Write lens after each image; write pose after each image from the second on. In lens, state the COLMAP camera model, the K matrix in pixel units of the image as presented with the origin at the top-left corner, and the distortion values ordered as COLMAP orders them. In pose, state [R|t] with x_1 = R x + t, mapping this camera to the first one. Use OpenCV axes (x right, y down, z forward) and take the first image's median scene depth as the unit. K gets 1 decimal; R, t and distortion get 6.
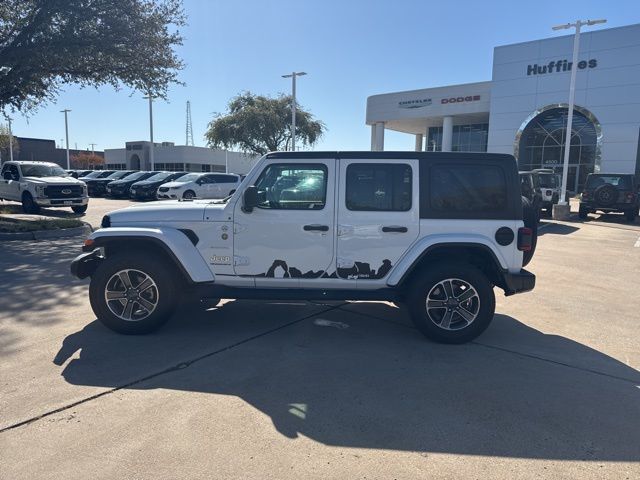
lens RADIAL K [[453.2, 0, 321.6], [0, 453.2, 231.3], [0, 0, 1]] dist [0.044882, -0.062178]
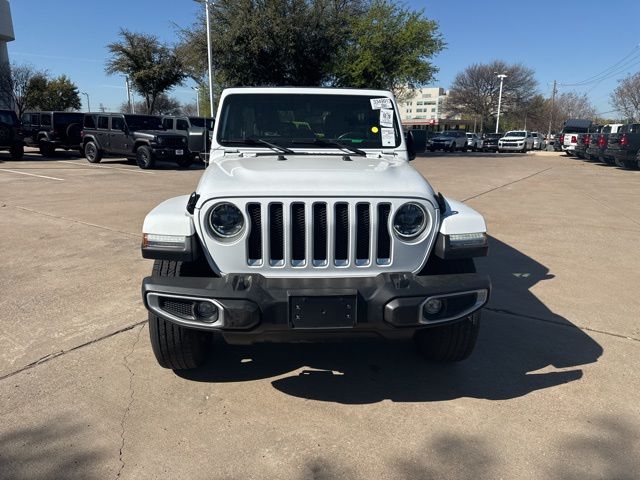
lens RADIAL K [[453.2, 0, 321.6], [0, 453.2, 231.3], [0, 0, 1]] dist [0.044882, -0.062178]
pose [[-0.062233, -0.241888, 0.968306, -0.270274], [0.098309, 0.963983, 0.247127, -0.037359], [-0.993208, 0.110573, -0.036212, 0.313751]]
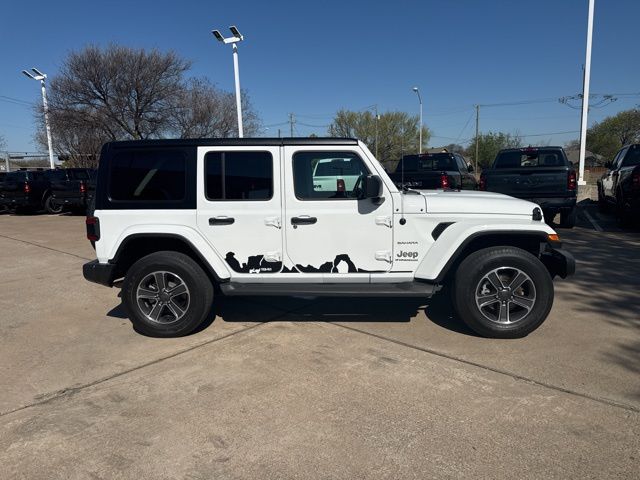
lens RADIAL K [[446.9, 0, 318.8], [0, 446.9, 230.1], [0, 0, 1]] dist [0.072888, -0.104244]
pose [[-0.996372, -0.011743, 0.084289, -0.031294], [0.008506, 0.971735, 0.235920, -0.064092], [-0.084677, 0.235782, -0.968110, 0.592646]]
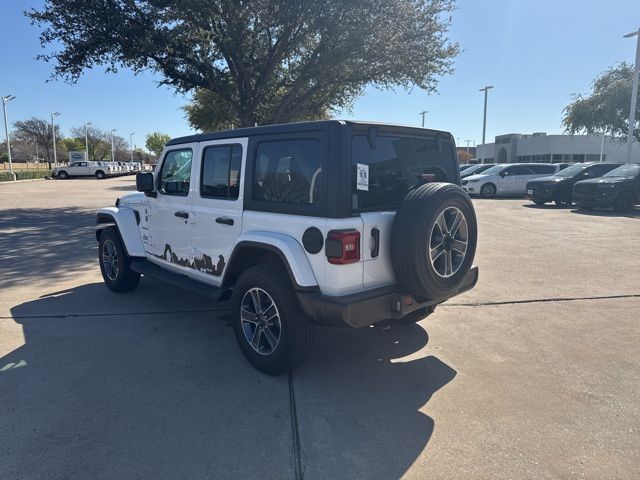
lens RADIAL K [[448.6, 0, 320.0], [0, 448.6, 240.0], [0, 0, 1]] dist [0.045451, -0.054352]
pose [[0.689997, 0.088116, -0.718429, 0.233197], [-0.064496, 0.996099, 0.060229, -0.008153], [0.720933, 0.004779, 0.692988, 0.139845]]
